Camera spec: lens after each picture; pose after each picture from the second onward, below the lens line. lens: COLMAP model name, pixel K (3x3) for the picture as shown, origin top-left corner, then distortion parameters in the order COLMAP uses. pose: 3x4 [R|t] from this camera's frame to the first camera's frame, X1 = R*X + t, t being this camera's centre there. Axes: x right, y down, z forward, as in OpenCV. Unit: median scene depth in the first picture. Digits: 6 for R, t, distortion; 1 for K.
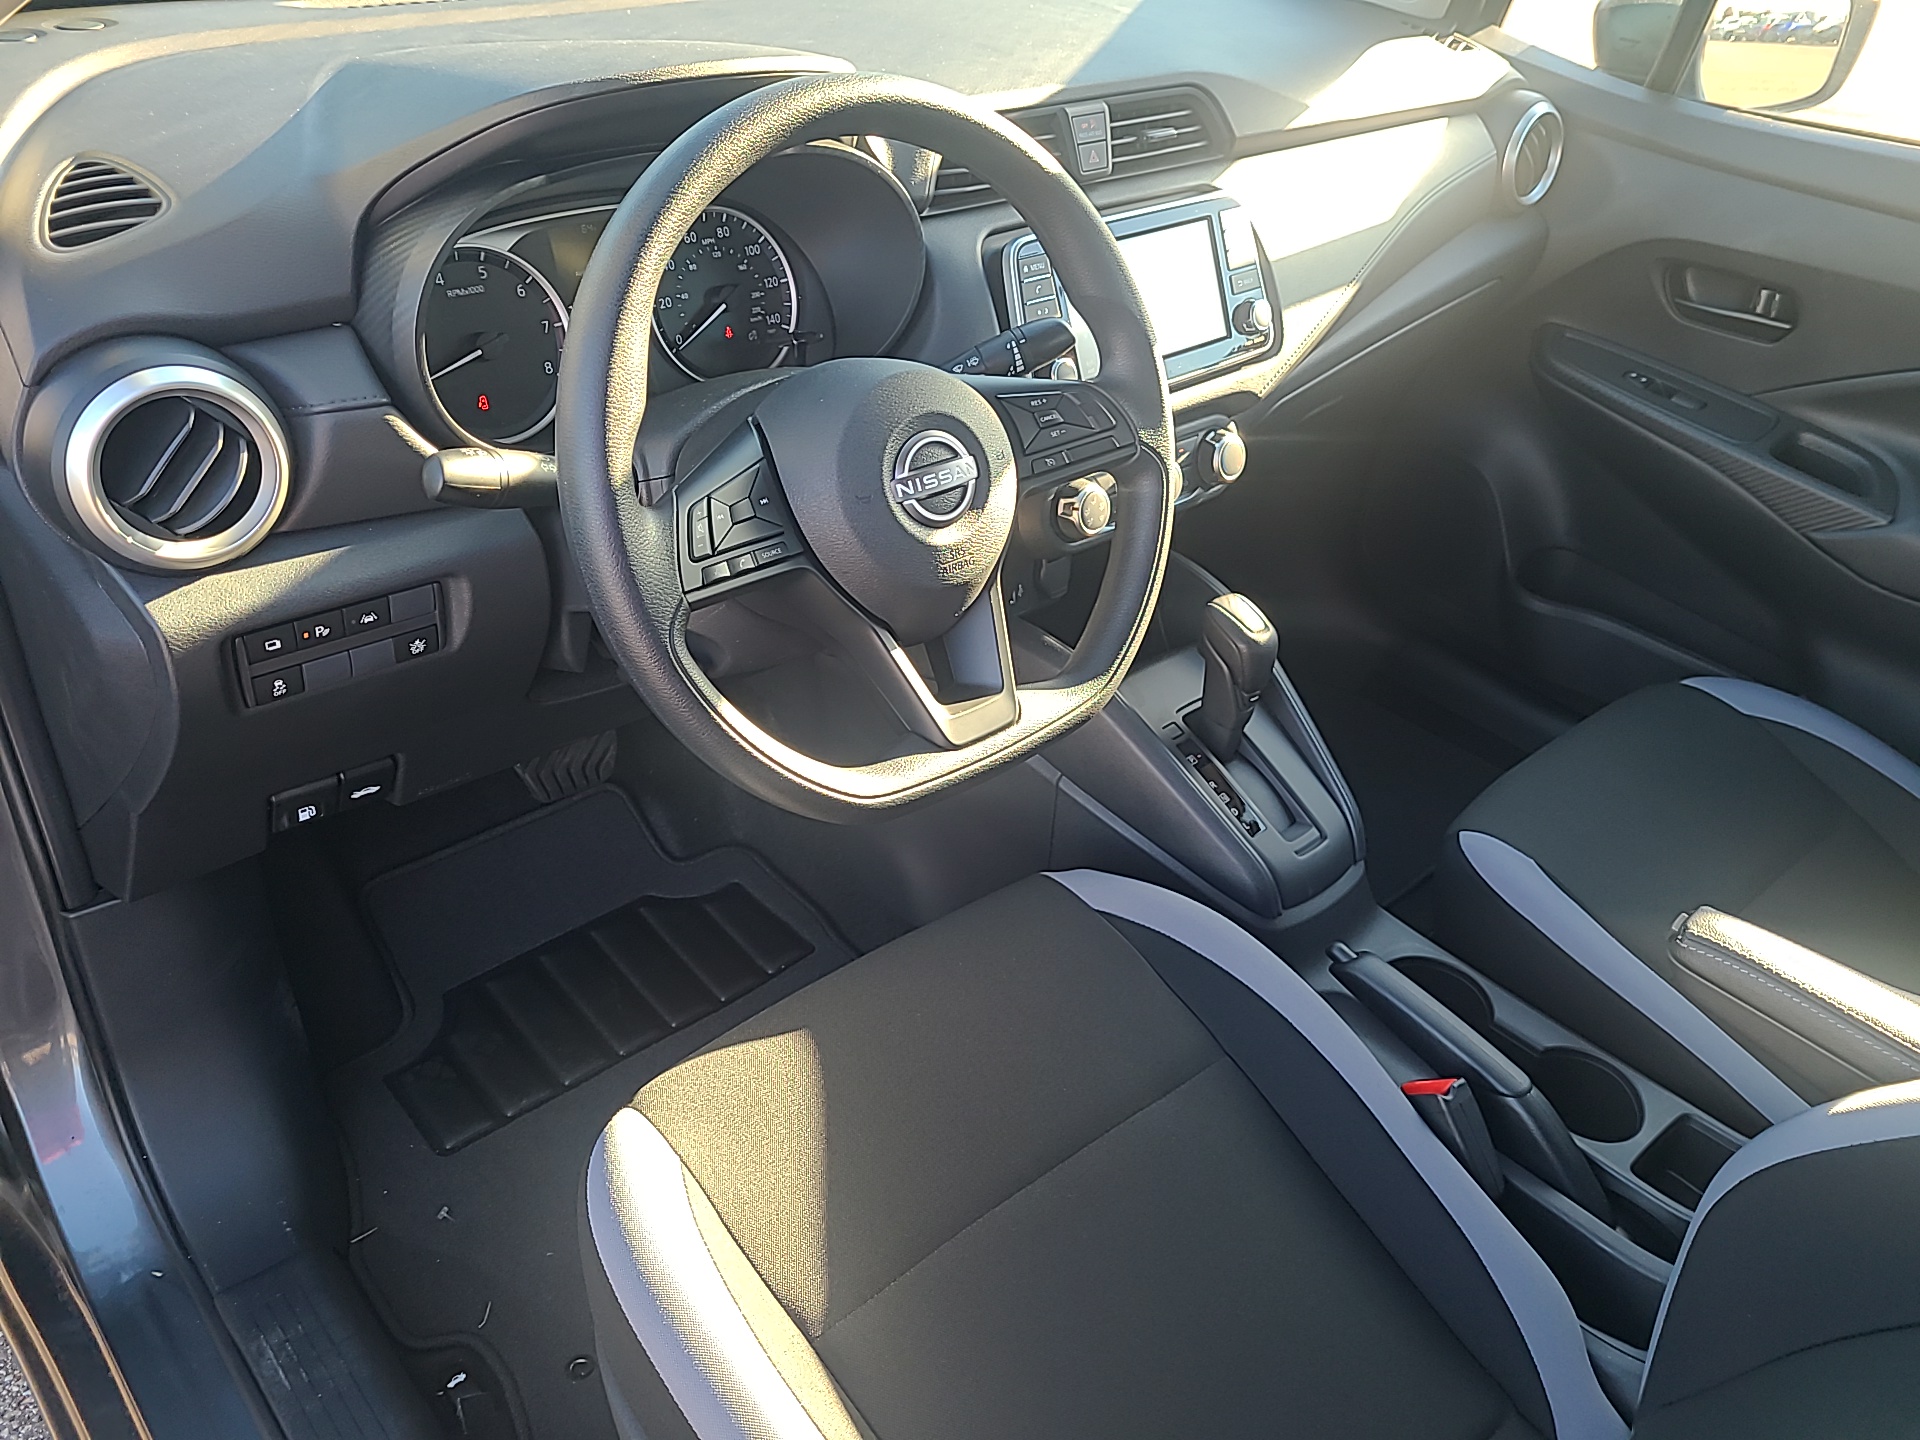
lens RADIAL K [[1441.2, 0, 955.1], [0, 1441.2, 759.4], [0, 0, 1]] dist [-0.000925, -0.007381]
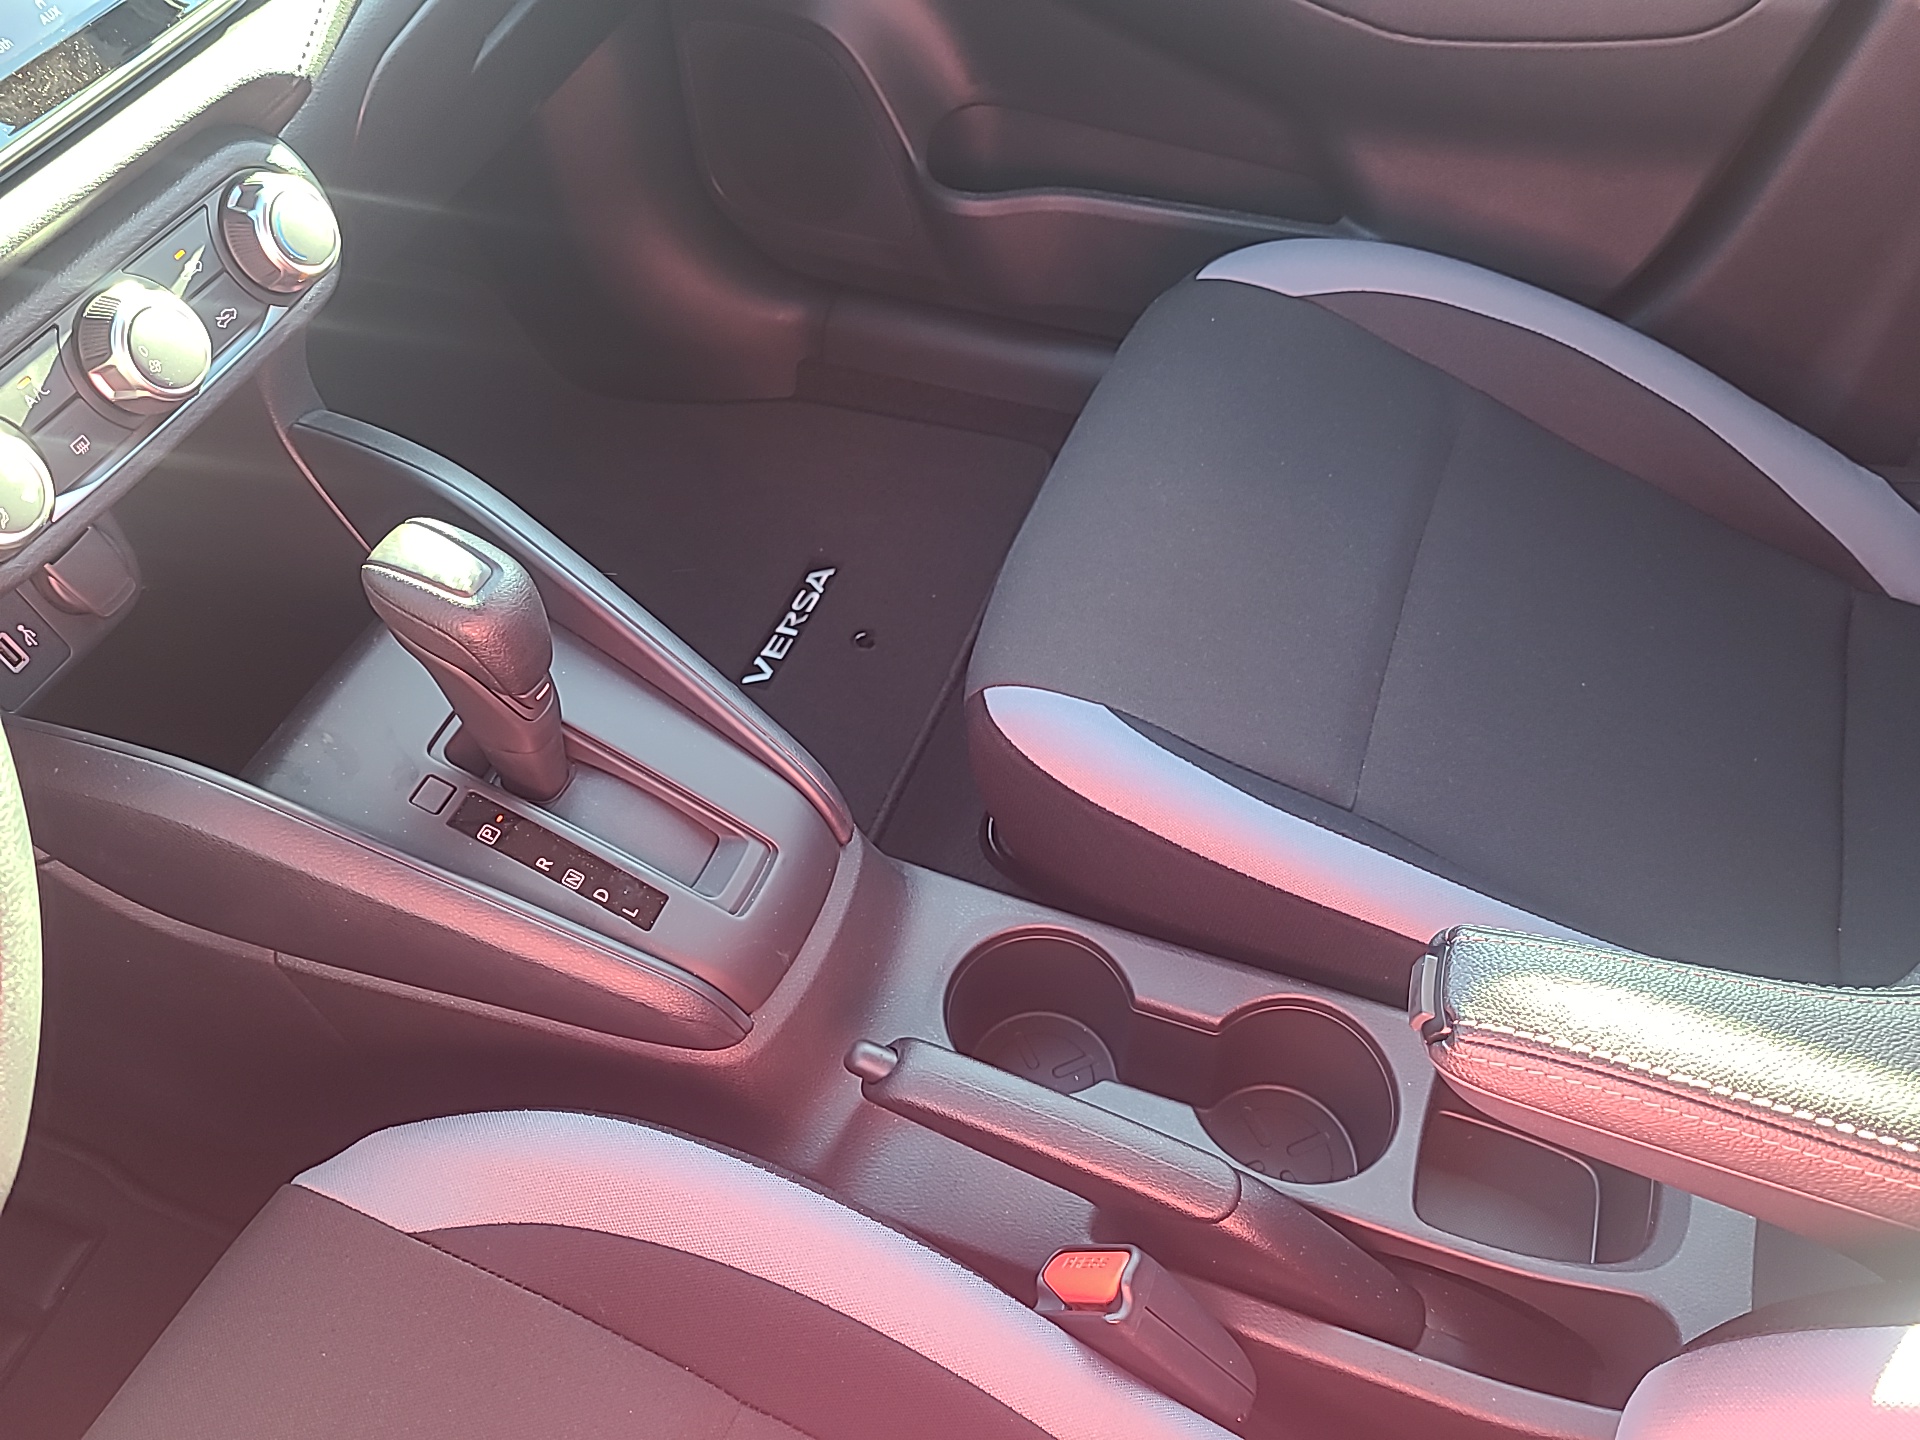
lens RADIAL K [[1441.2, 0, 955.1], [0, 1441.2, 759.4], [0, 0, 1]] dist [-0.000925, -0.007381]
pose [[0.884214, -0.422213, 0.199754, 0.270542], [0.355701, 0.885856, 0.297886, -0.146794], [-0.302725, -0.192342, 0.933468, 0.562079]]
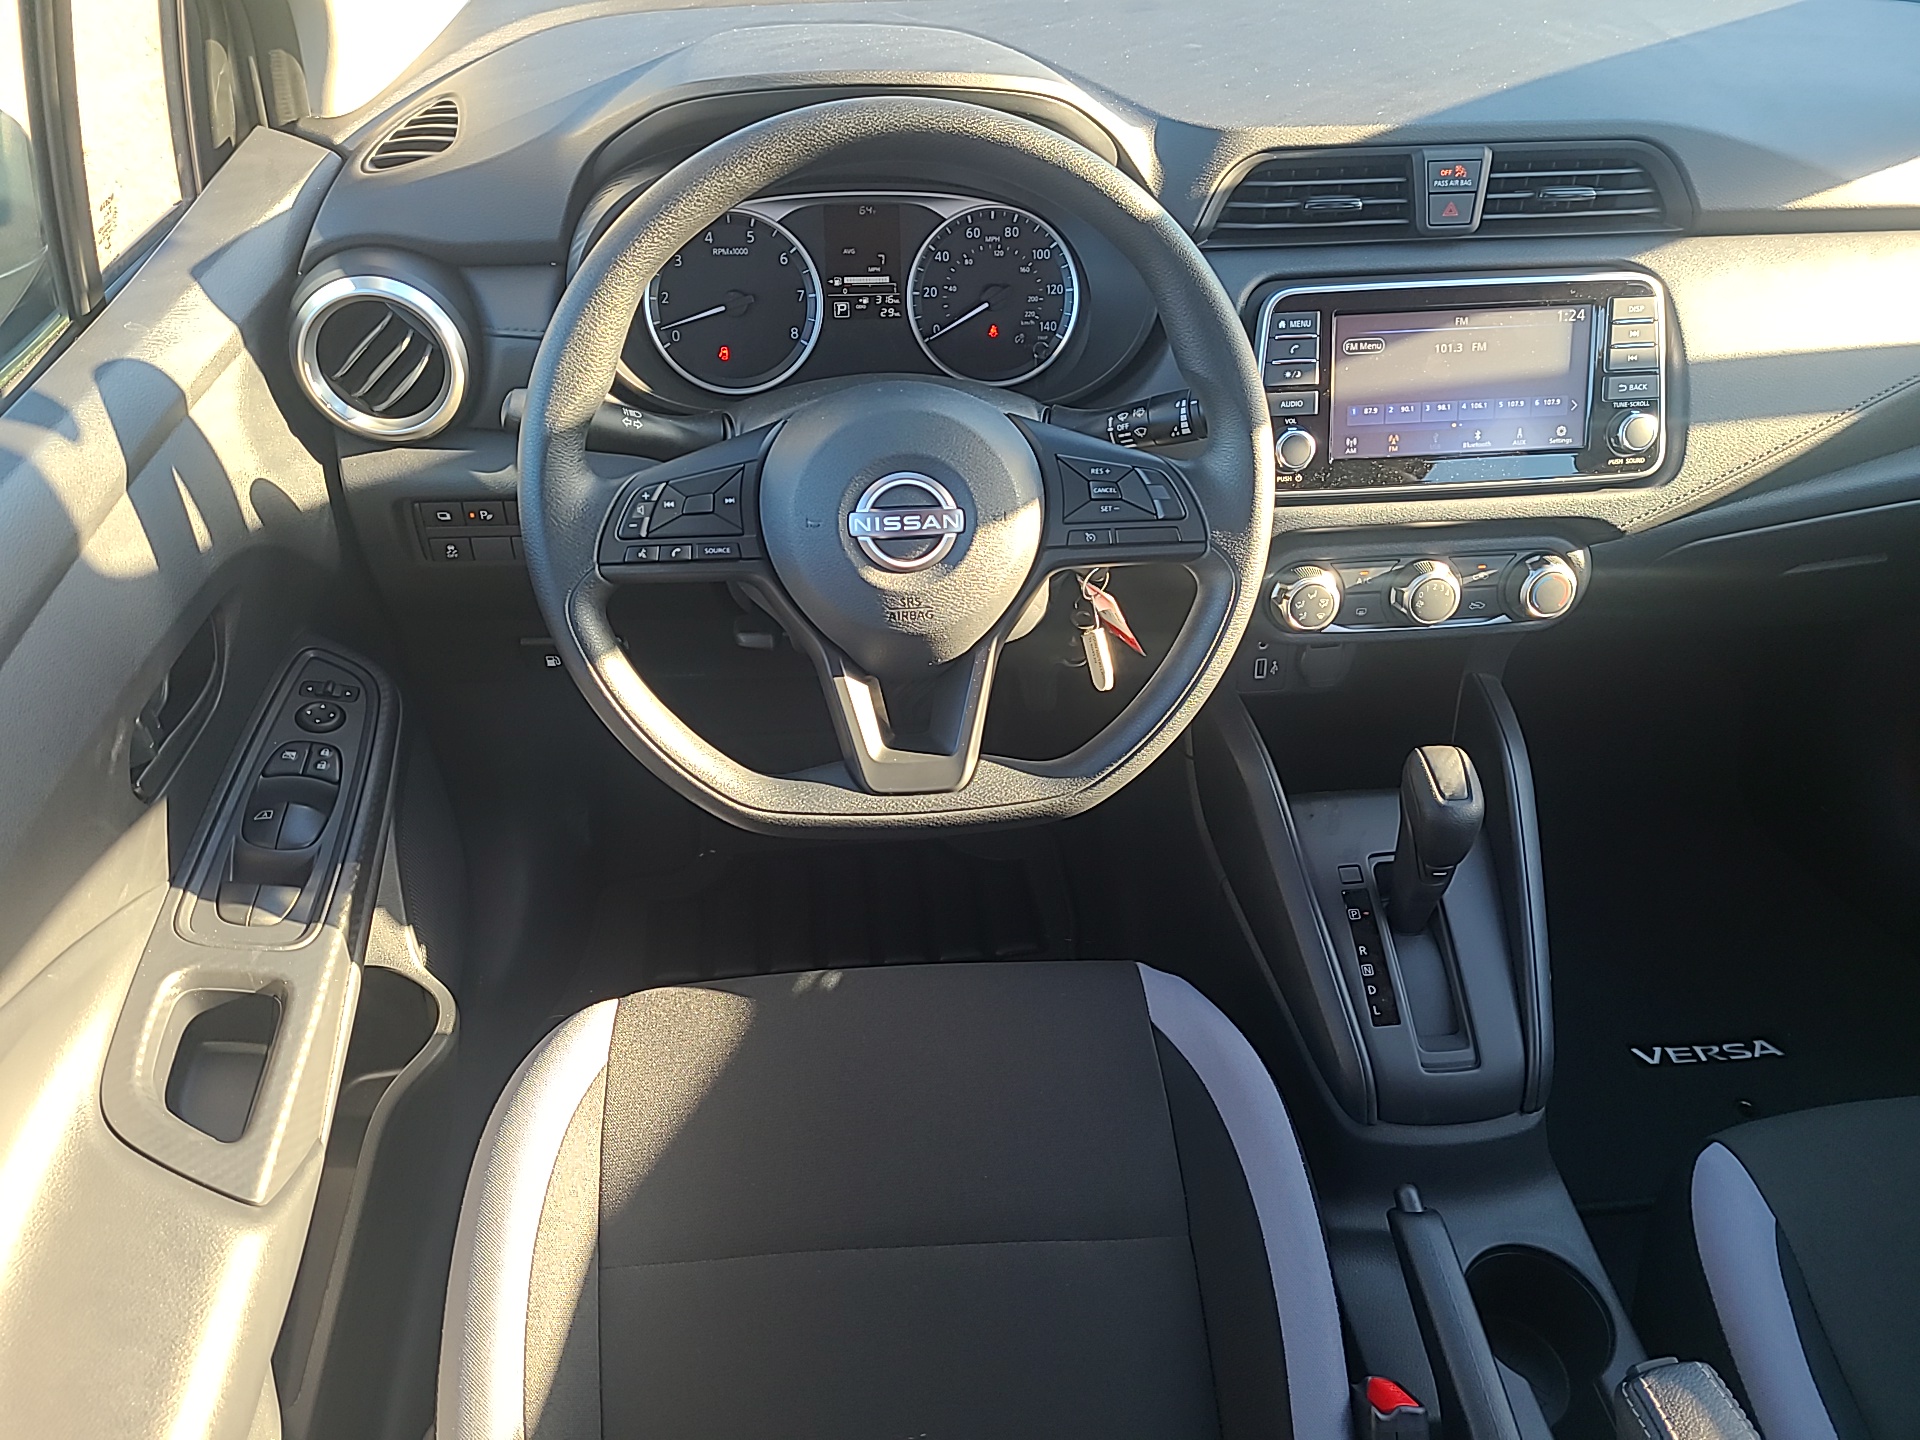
lens RADIAL K [[1422.4, 0, 934.3], [0, 1422.4, 722.7], [0, 0, 1]] dist [0.005328, -0.001407]
pose [[0.806103, 0.322218, -0.496360, 0.423358], [-0.314290, 0.943803, 0.102264, -0.140724], [0.501417, 0.073565, 0.862073, 0.164077]]
